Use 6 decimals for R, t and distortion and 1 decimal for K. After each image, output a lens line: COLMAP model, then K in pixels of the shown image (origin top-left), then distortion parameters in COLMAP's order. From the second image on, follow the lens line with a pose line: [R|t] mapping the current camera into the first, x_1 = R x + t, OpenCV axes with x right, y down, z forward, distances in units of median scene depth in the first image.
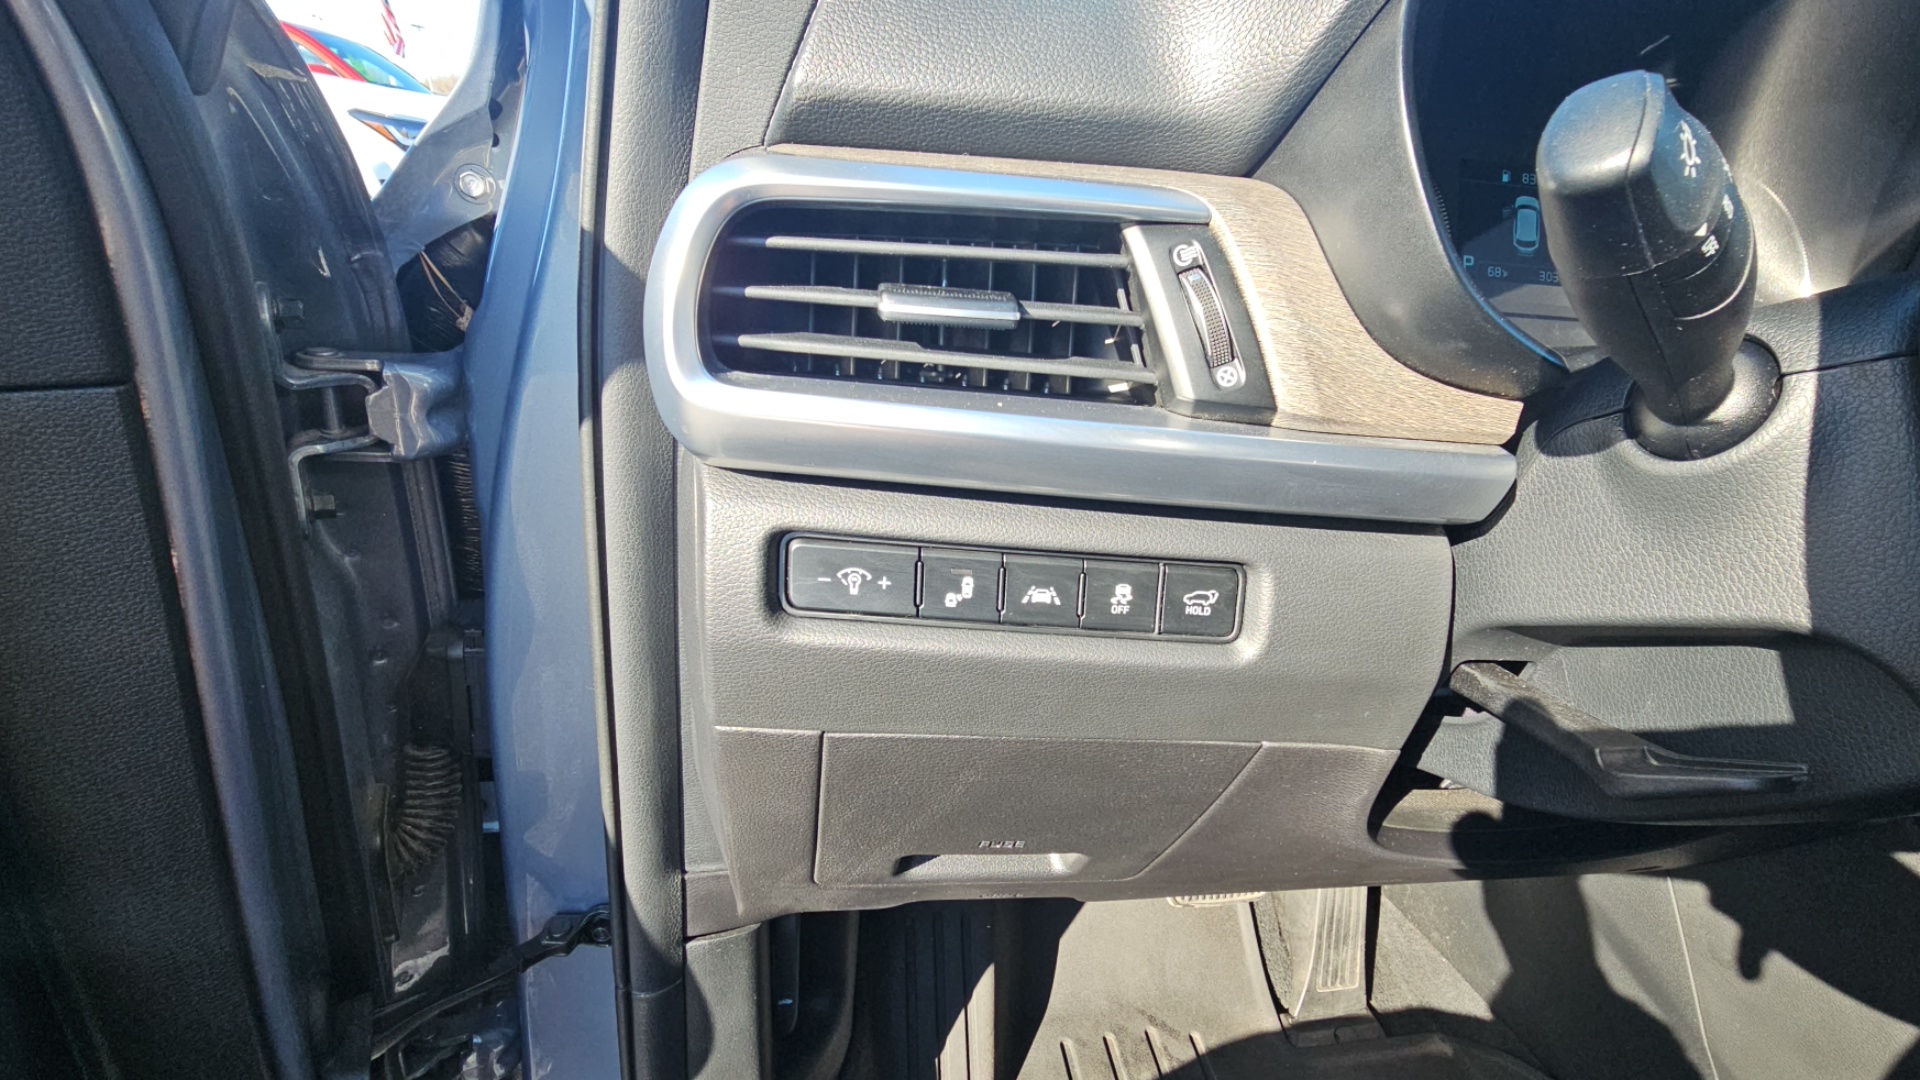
lens RADIAL K [[861.2, 0, 980.9], [0, 861.2, 541.7], [0, 0, 1]] dist [0.009826, -0.010862]
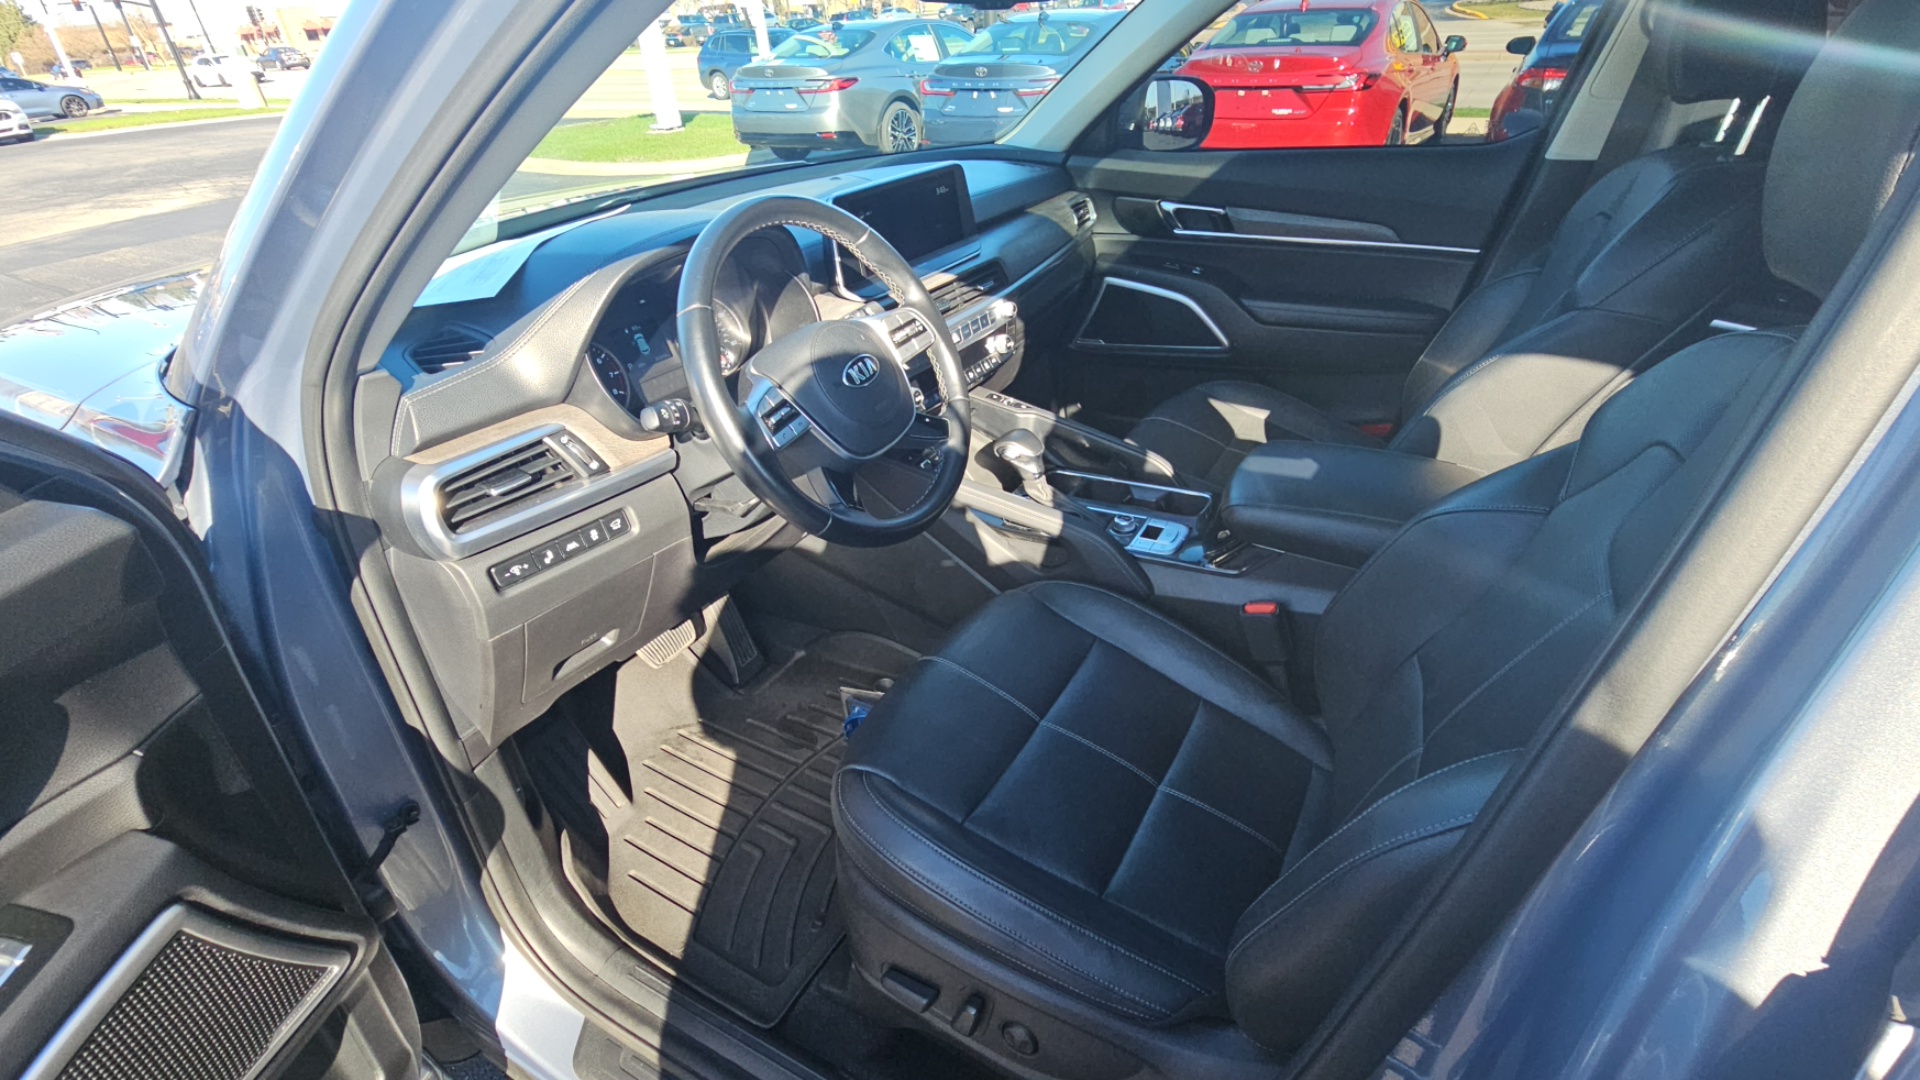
lens RADIAL K [[864.4, 0, 977.1], [0, 864.4, 541.6], [0, 0, 1]] dist [0.000158, -0.001326]
pose [[0.639832, -0.489940, 0.592092, -0.866909], [0.382052, 0.871271, 0.308096, -0.369150], [-0.666822, 0.029080, 0.744650, -2.426743]]
